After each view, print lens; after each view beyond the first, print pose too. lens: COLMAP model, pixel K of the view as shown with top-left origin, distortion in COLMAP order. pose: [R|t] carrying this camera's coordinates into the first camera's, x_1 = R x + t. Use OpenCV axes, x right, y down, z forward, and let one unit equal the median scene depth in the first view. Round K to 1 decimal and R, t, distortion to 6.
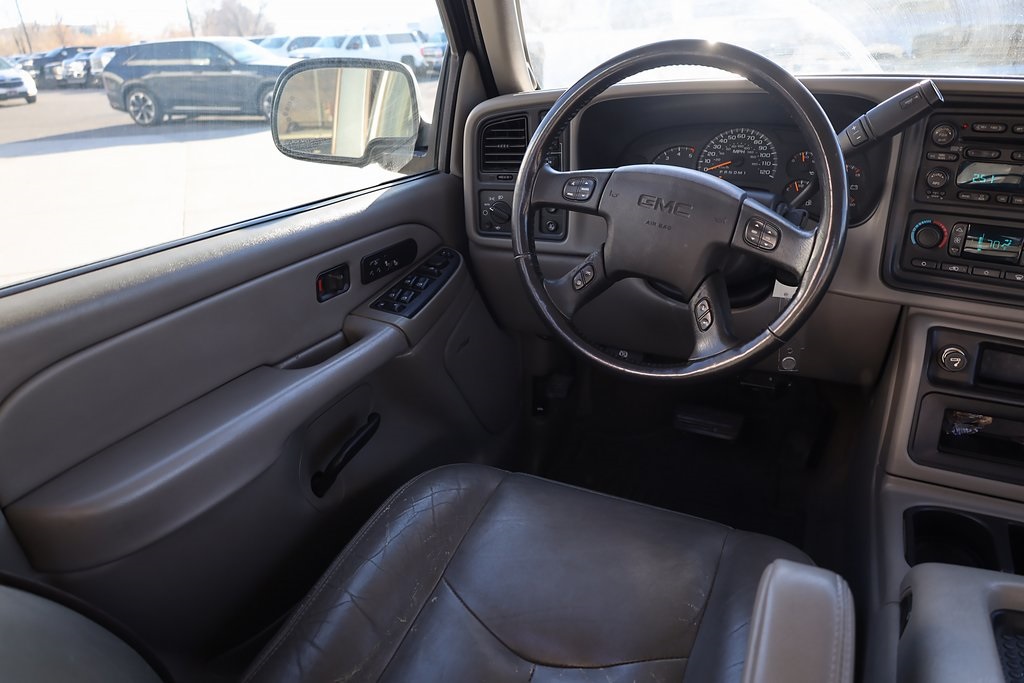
lens RADIAL K [[703.3, 0, 524.7], [0, 703.3, 339.3], [0, 0, 1]] dist [-0.000075, -0.005336]
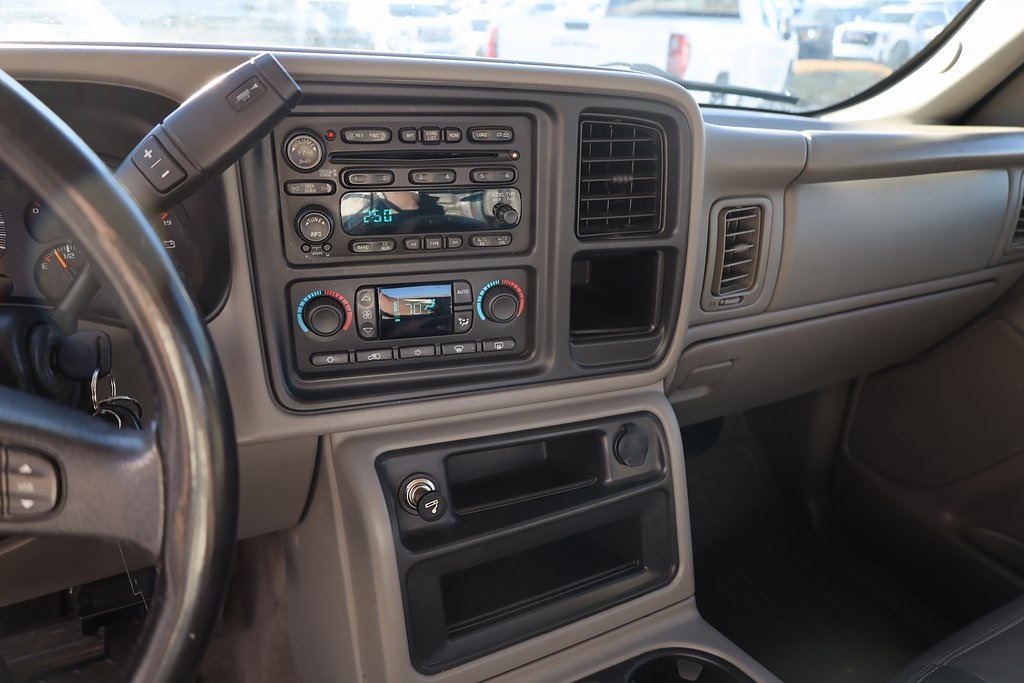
lens RADIAL K [[697.0, 0, 519.1], [0, 697.0, 344.5], [0, 0, 1]] dist [-0.019548, 0.002900]
pose [[0.586271, -0.284496, 0.758517, 0.216840], [0.267694, 0.951746, 0.150064, -0.174385], [-0.764608, 0.115073, 0.634139, 0.508250]]
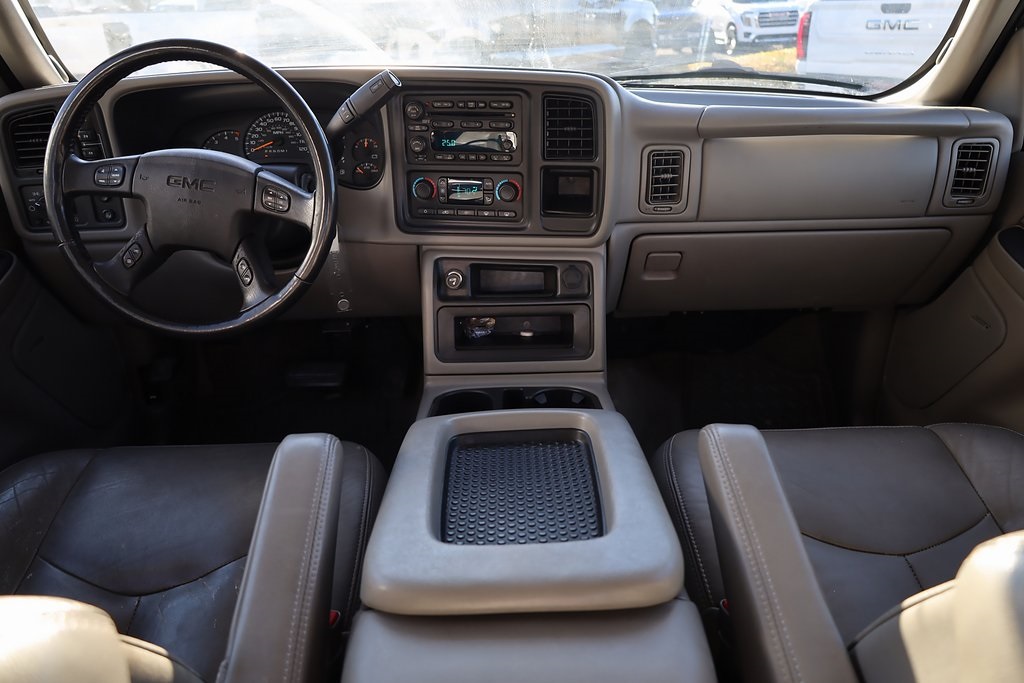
lens RADIAL K [[696.0, 0, 521.3], [0, 696.0, 342.7], [0, 0, 1]] dist [-0.011329, 0.005264]
pose [[0.882512, -0.184424, 0.432620, 0.128016], [0.170726, 0.982780, 0.070687, 0.073867], [-0.438206, 0.011478, 0.898801, -0.242529]]
